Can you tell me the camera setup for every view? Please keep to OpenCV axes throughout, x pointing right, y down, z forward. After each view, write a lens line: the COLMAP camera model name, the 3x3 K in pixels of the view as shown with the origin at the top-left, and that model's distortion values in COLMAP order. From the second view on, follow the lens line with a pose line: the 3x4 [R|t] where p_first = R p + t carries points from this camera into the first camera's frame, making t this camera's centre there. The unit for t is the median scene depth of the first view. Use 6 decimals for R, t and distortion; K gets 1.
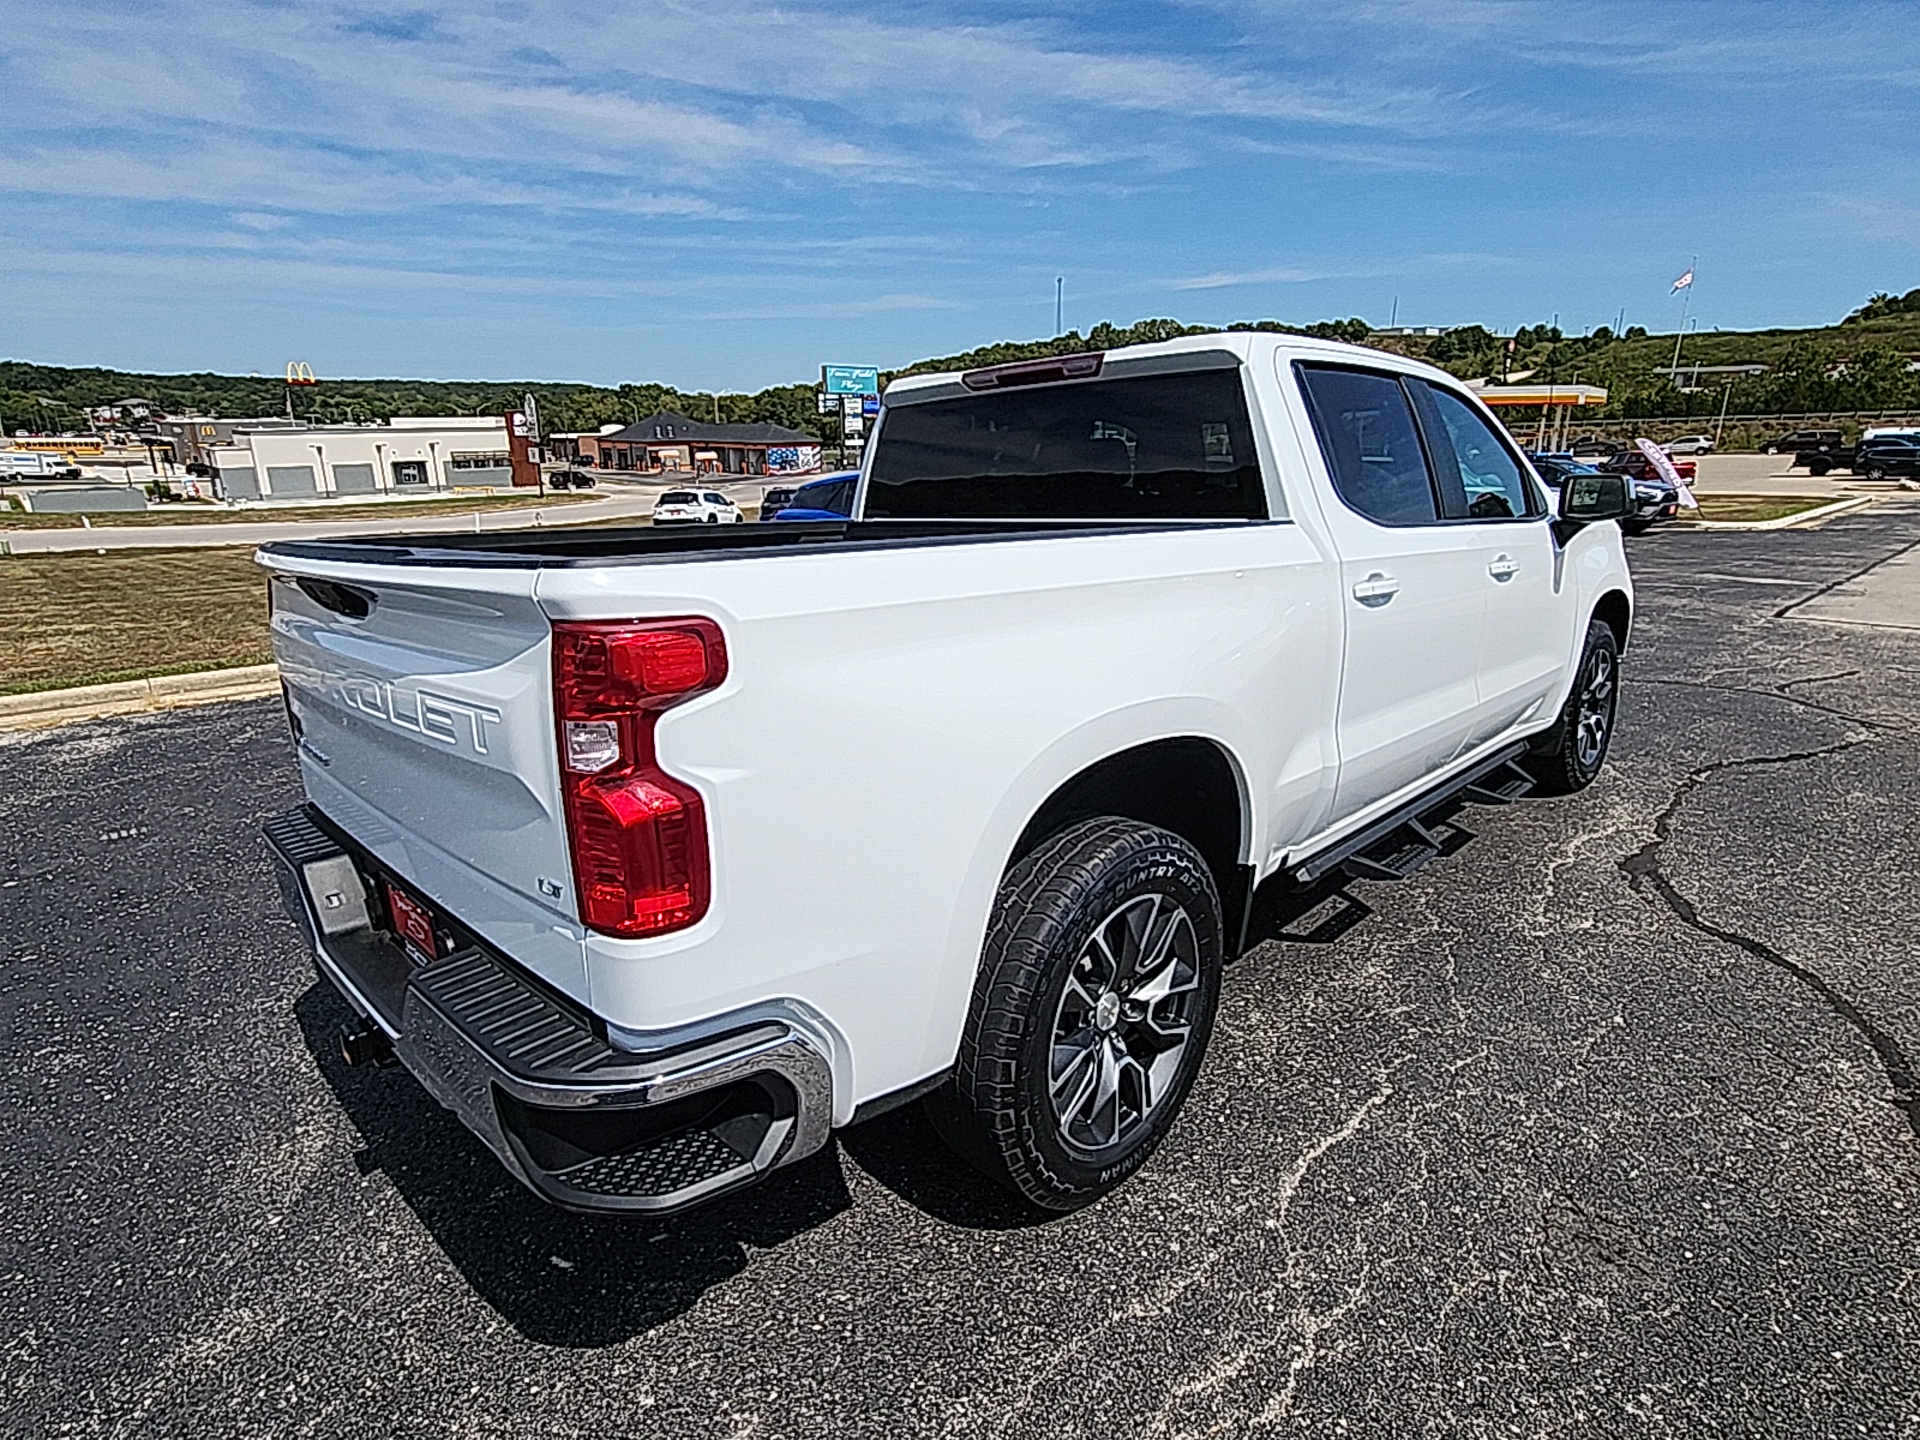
lens RADIAL K [[970.2, 0, 933.3], [0, 970.2, 729.6], [0, 0, 1]] dist [-0.000597, -0.001061]
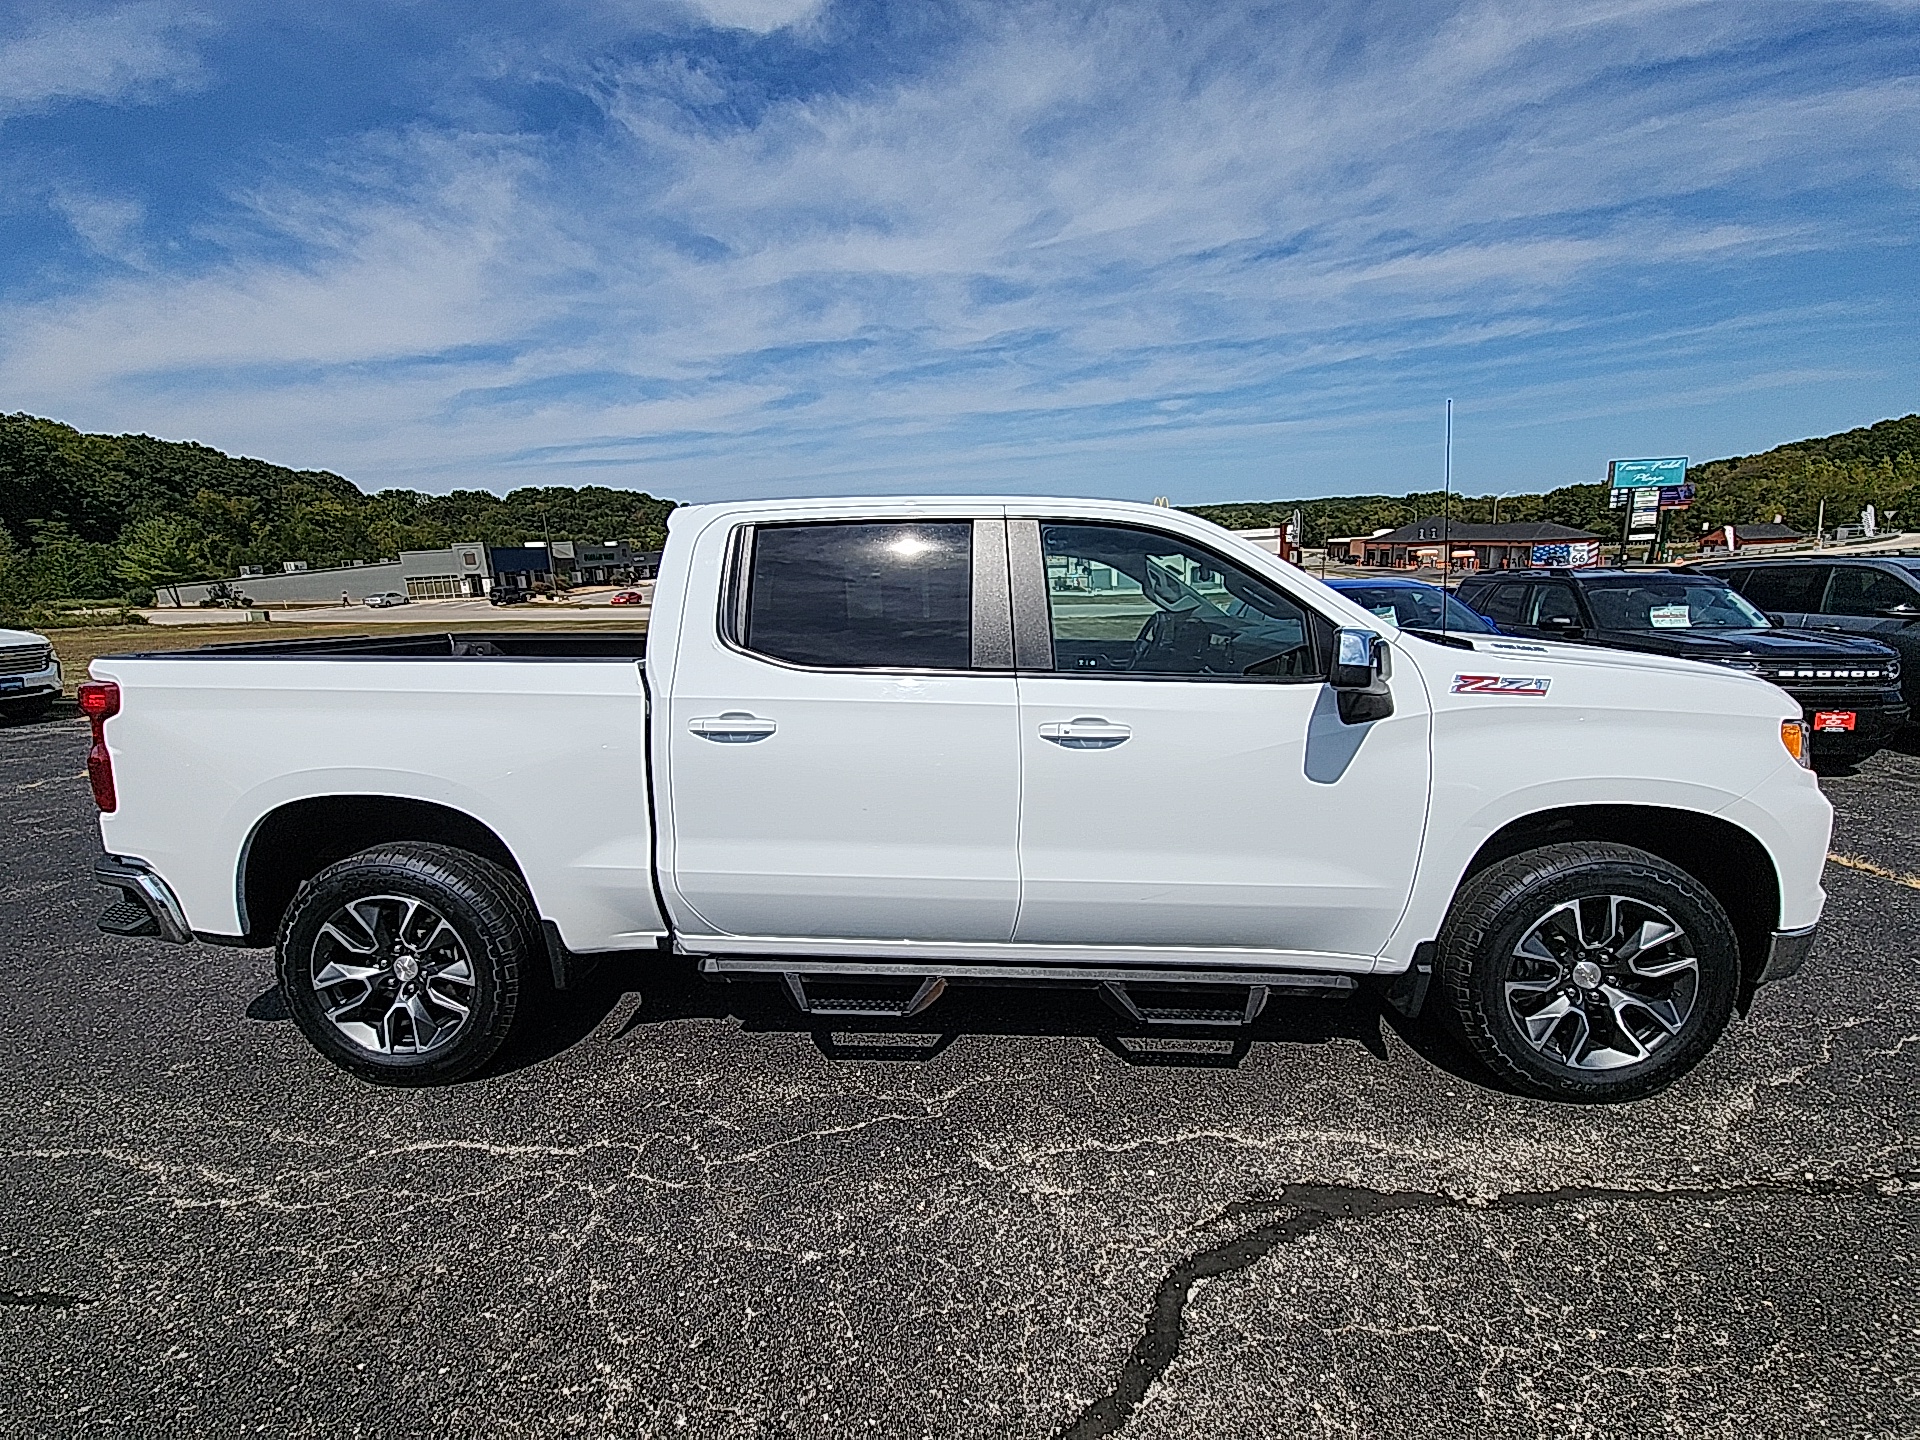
lens RADIAL K [[758.3, 0, 935.5], [0, 758.3, 711.3], [0, 0, 1]] dist [0.017506, -0.010939]
pose [[0.685135, 0.126046, -0.717427, 0.991213], [-0.180070, 0.983653, 0.000856, -0.166289], [0.705808, 0.128601, 0.696633, 0.437300]]
